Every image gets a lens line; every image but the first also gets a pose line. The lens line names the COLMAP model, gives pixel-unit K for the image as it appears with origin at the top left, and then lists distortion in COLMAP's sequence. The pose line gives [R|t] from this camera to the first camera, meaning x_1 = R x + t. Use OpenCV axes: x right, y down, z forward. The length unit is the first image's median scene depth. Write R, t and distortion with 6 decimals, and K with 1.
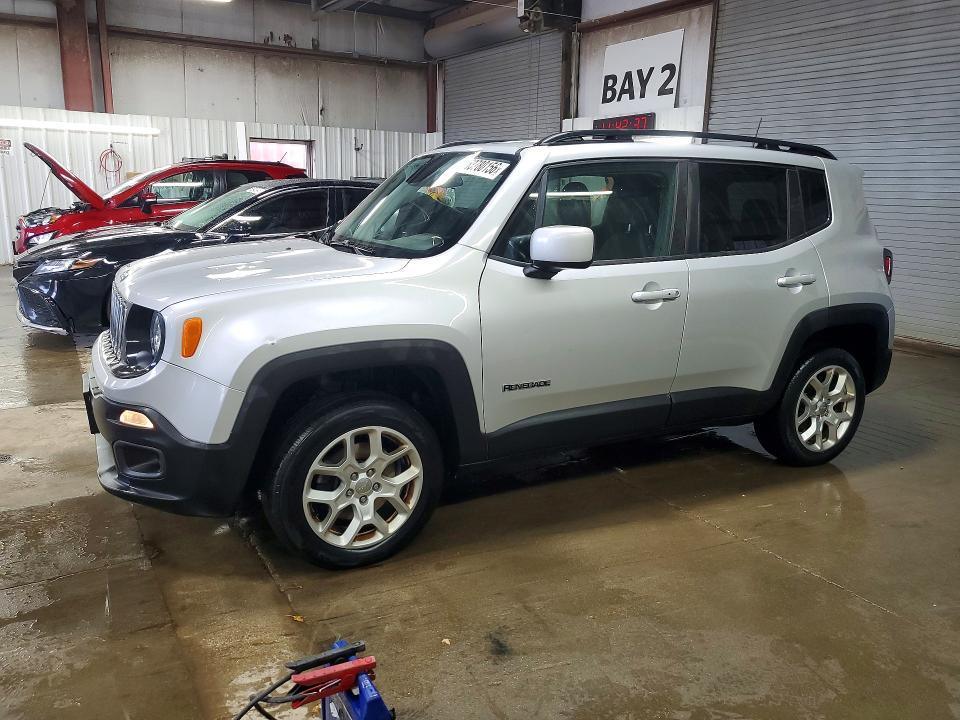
lens RADIAL K [[752.1, 0, 480.8], [0, 752.1, 358.3], [0, 0, 1]] dist [0.010427, -0.002026]
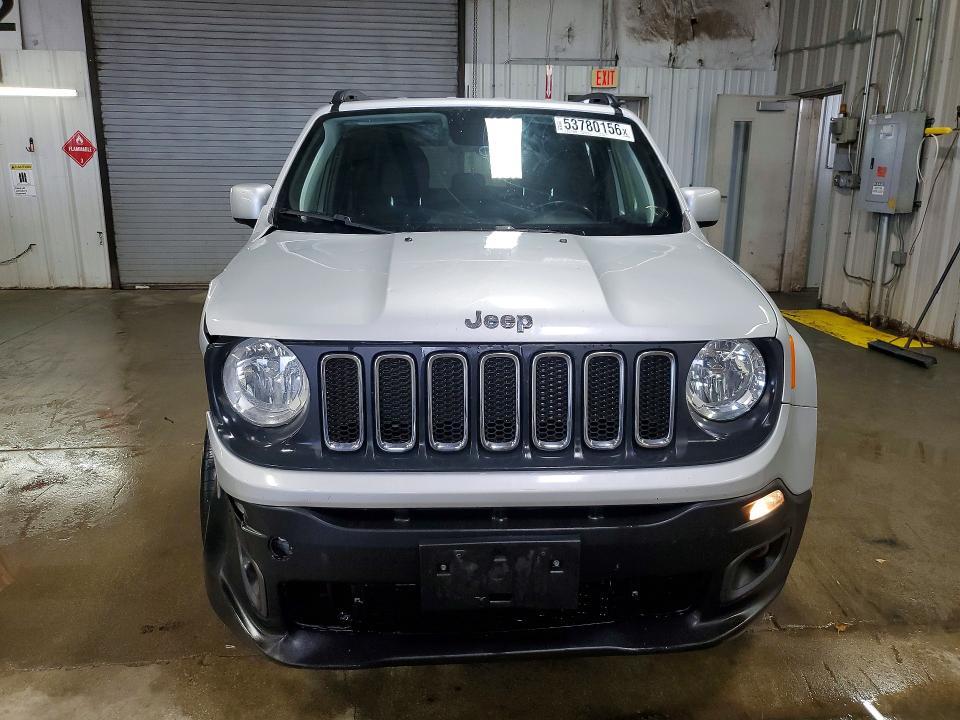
lens RADIAL K [[752.1, 0, 480.8], [0, 752.1, 360.4], [0, 0, 1]] dist [0.010427, -0.002026]
pose [[0.433639, -0.244304, 0.867337, -0.417294], [0.203880, 0.964185, 0.169650, -0.076539], [-0.877719, 0.103266, 0.467916, 0.336878]]
